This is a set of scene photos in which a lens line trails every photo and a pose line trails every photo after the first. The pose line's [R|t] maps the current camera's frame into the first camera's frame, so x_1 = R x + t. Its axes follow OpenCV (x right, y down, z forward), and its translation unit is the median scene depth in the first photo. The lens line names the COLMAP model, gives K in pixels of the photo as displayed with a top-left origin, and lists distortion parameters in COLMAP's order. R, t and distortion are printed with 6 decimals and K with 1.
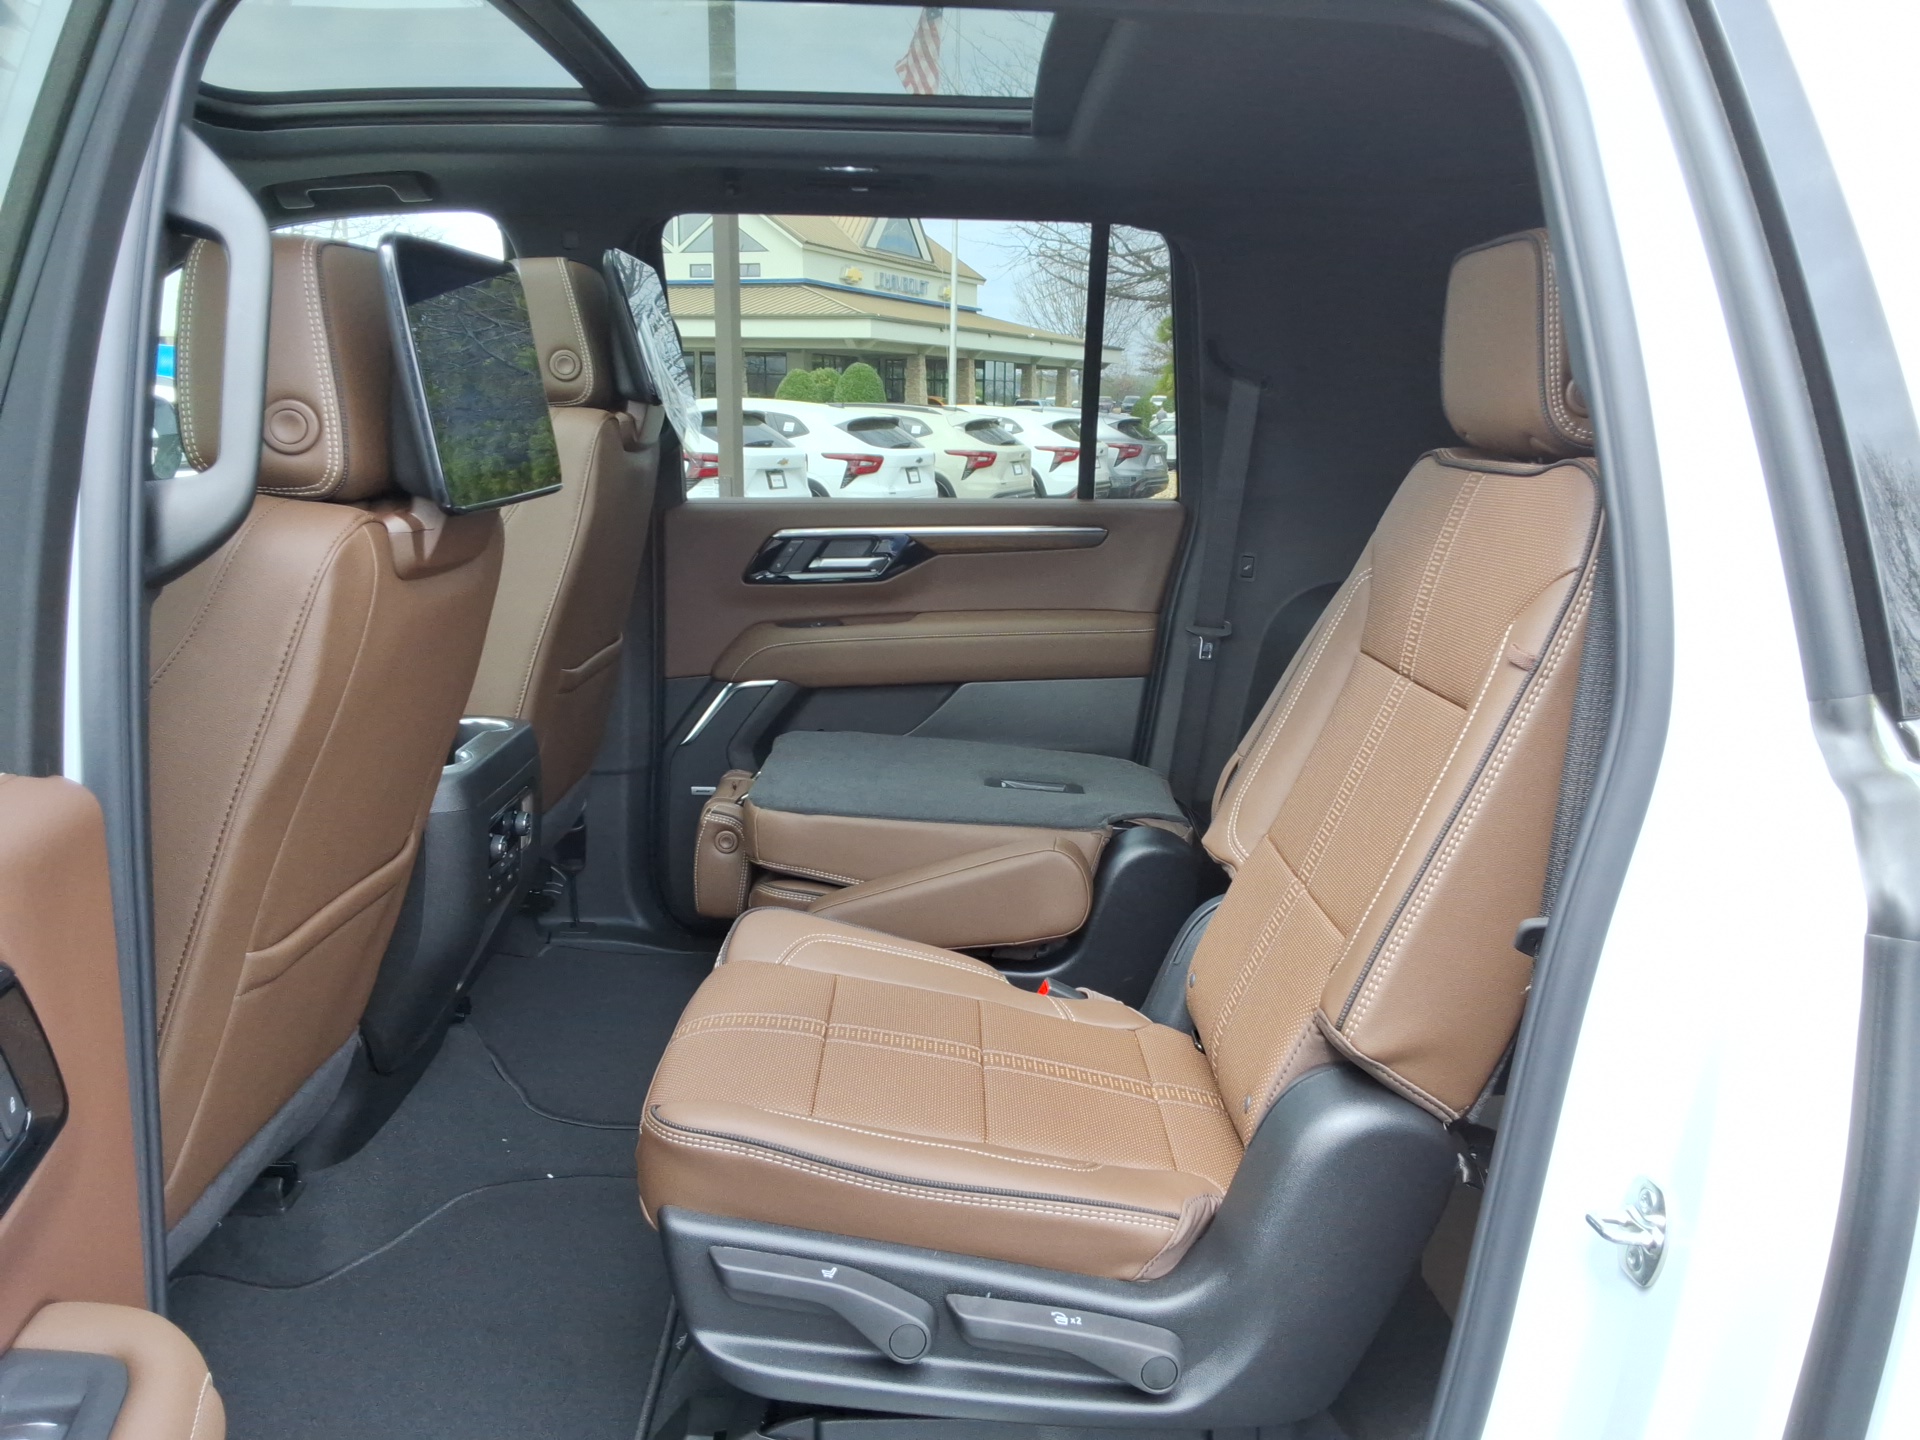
lens RADIAL K [[1539.6, 0, 954.4], [0, 1539.6, 728.8], [0, 0, 1]] dist [0.101440, -0.150571]
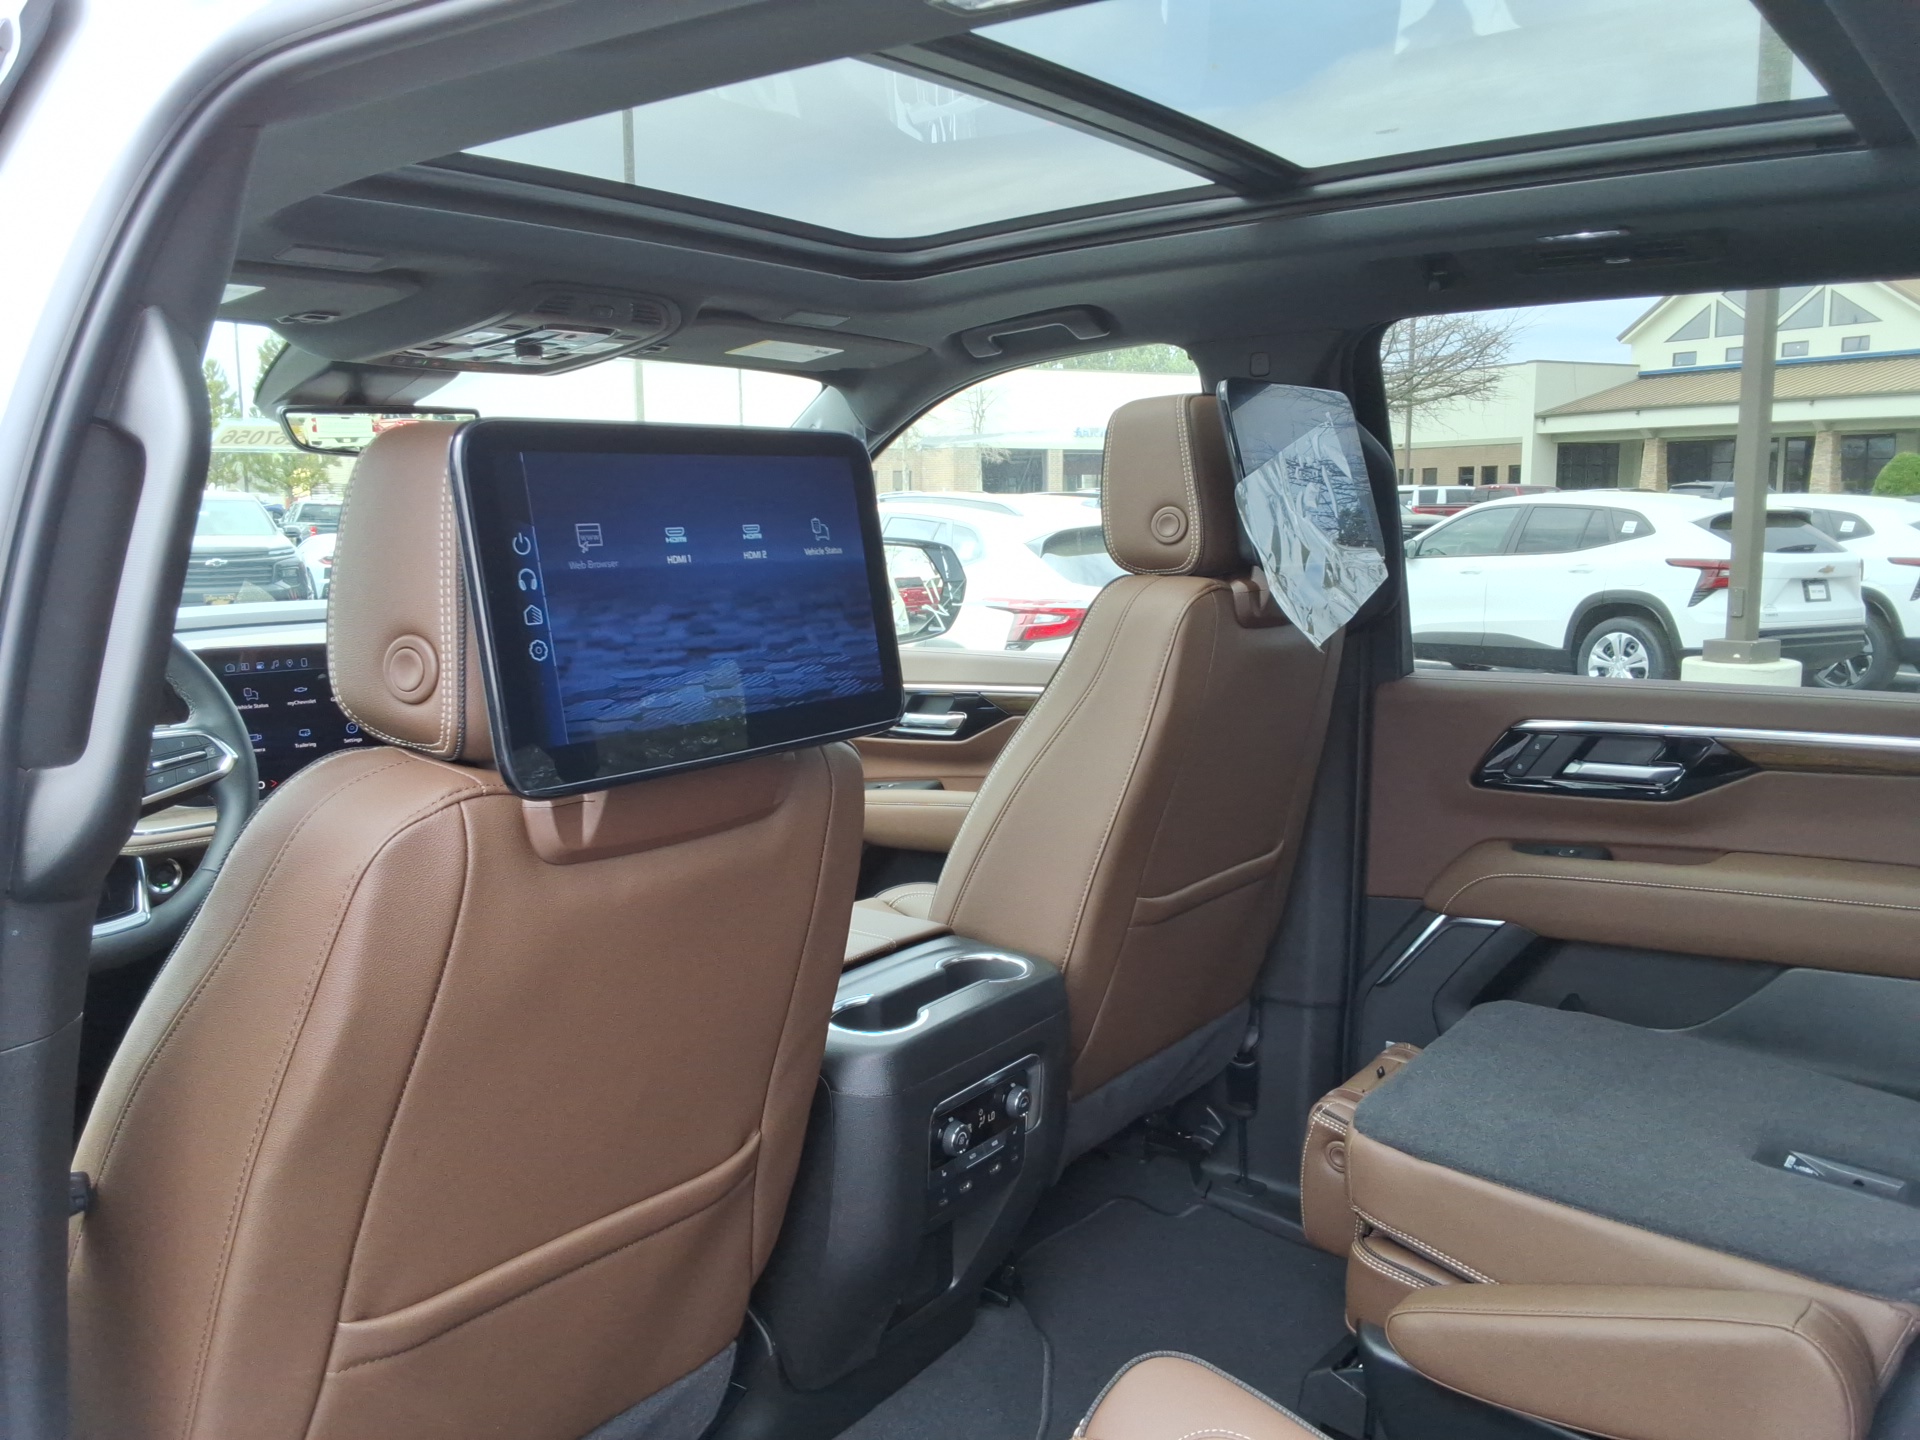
lens RADIAL K [[1539.6, 0, 970.2], [0, 1539.6, 716.7], [0, 0, 1]] dist [0.101440, -0.150571]
pose [[0.799695, 0.063349, -0.597055, 0.117799], [-0.103223, 0.994118, -0.032779, -0.077431], [0.591466, 0.087843, 0.801531, 0.242693]]
